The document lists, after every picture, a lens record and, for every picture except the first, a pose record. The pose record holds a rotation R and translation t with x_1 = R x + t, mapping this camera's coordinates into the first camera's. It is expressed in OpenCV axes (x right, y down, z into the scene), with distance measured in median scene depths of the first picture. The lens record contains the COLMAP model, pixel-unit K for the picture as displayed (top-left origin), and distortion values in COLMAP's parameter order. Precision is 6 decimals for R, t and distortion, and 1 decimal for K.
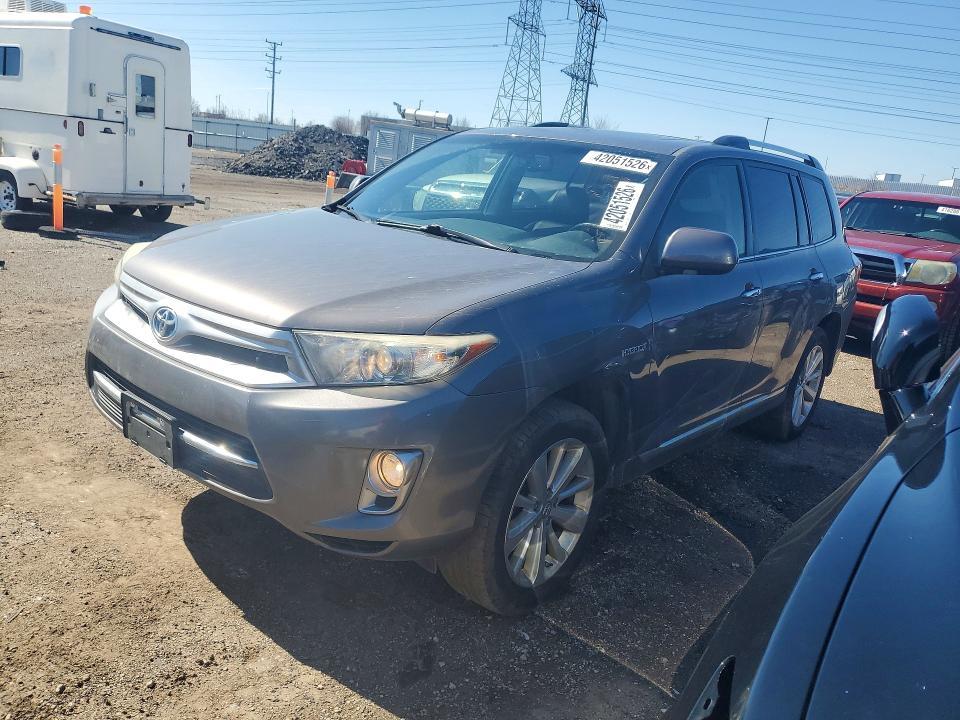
lens RADIAL K [[712.0, 0, 480.0], [0, 712.0, 360.0], [0, 0, 1]] dist [0.074556, -0.072924]
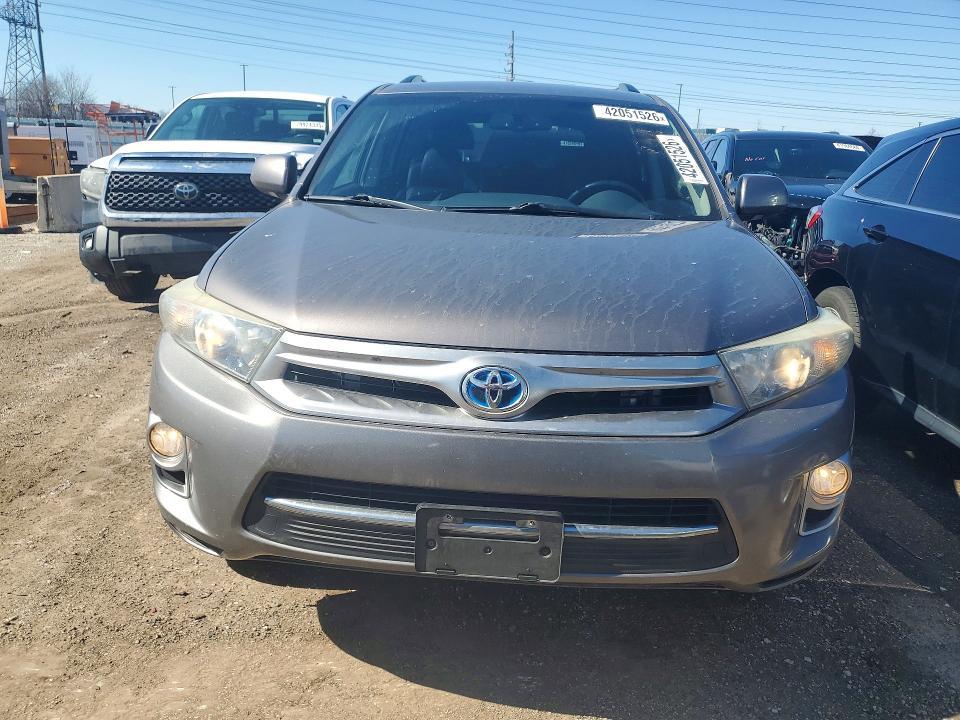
lens RADIAL K [[712.0, 0, 480.0], [0, 712.0, 360.0], [0, 0, 1]] dist [0.074556, -0.072924]
pose [[0.805823, -0.240429, 0.541149, -0.691951], [0.206290, 0.970596, 0.124044, -0.141424], [-0.555061, 0.011677, 0.831727, 0.372184]]
